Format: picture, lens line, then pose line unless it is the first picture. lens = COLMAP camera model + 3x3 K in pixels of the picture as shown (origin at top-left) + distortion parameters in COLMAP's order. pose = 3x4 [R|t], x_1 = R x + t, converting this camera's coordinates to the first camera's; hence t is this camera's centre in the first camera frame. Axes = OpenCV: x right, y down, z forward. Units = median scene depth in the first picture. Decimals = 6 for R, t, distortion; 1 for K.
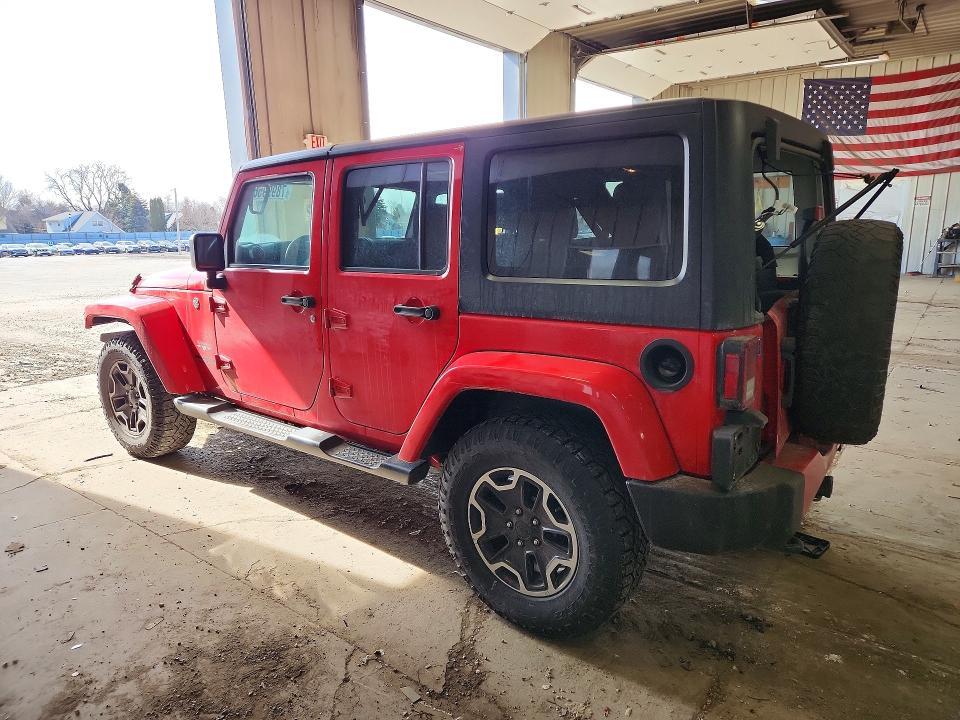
lens RADIAL K [[653.8, 0, 480.0], [0, 653.8, 360.0], [0, 0, 1]] dist [0.000361, 0.000941]
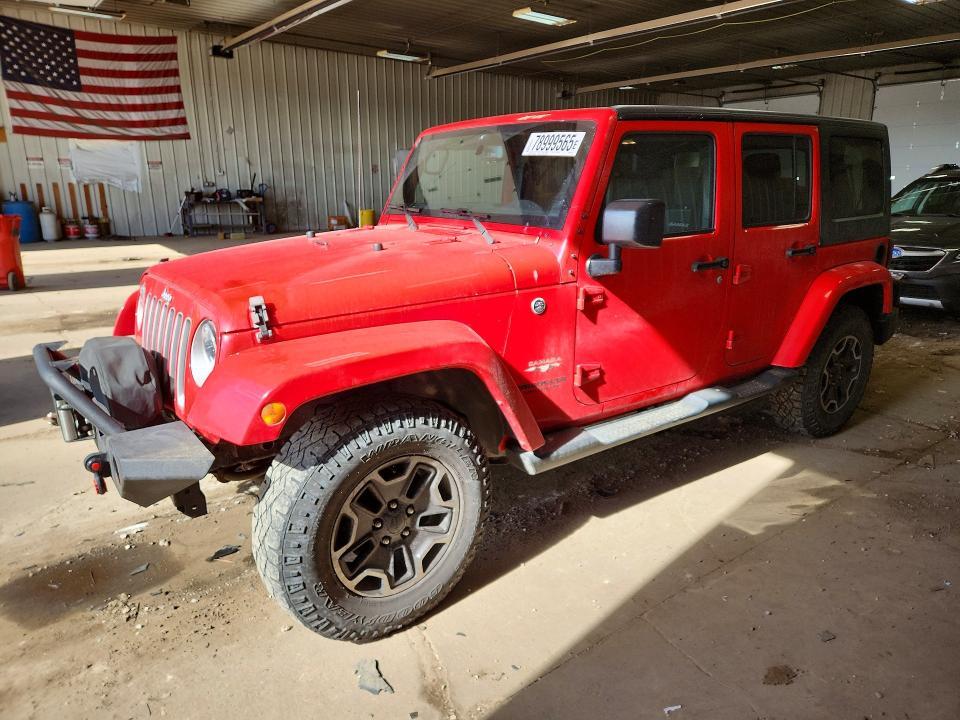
lens RADIAL K [[653.3, 0, 480.1], [0, 653.3, 376.5], [0, 0, 1]] dist [-0.002019, -0.000436]
pose [[0.256253, -0.264756, 0.929645, -0.281579], [0.191227, 0.956635, 0.219731, -0.045360], [-0.947505, 0.121467, 0.295769, 0.224420]]
